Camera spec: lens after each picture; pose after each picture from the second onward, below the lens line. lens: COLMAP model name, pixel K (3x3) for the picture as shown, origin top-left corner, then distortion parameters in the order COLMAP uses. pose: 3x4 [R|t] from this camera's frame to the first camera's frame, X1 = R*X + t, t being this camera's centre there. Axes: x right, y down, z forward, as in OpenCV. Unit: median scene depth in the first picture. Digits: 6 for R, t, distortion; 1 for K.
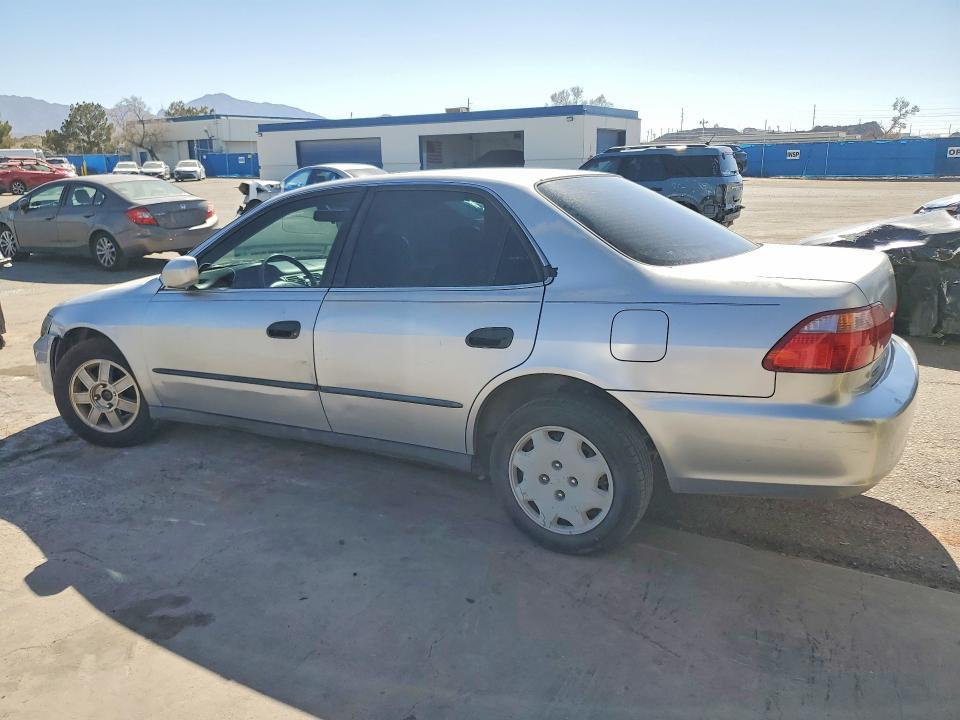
lens RADIAL K [[728.7, 0, 477.6], [0, 728.7, 361.2], [0, 0, 1]] dist [-0.009054, 0.002883]
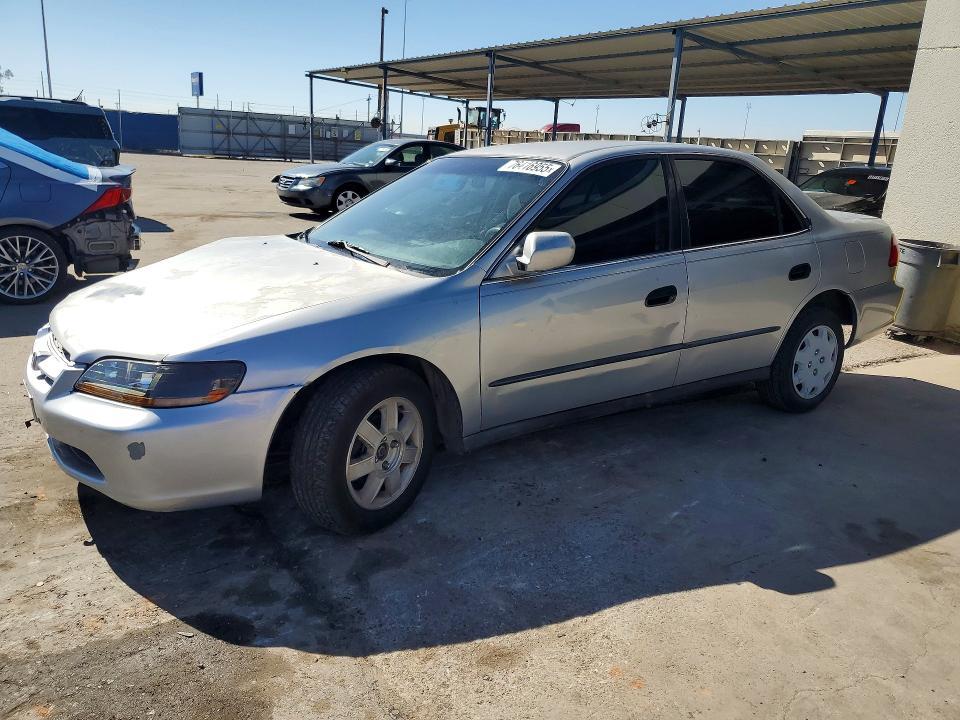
lens RADIAL K [[728.7, 0, 474.0], [0, 728.7, 361.0], [0, 0, 1]] dist [-0.009054, 0.002883]
pose [[0.486734, -0.199415, 0.850484, -0.317292], [0.163644, 0.977174, 0.135466, -0.033585], [-0.858085, 0.073241, 0.508257, 0.181034]]
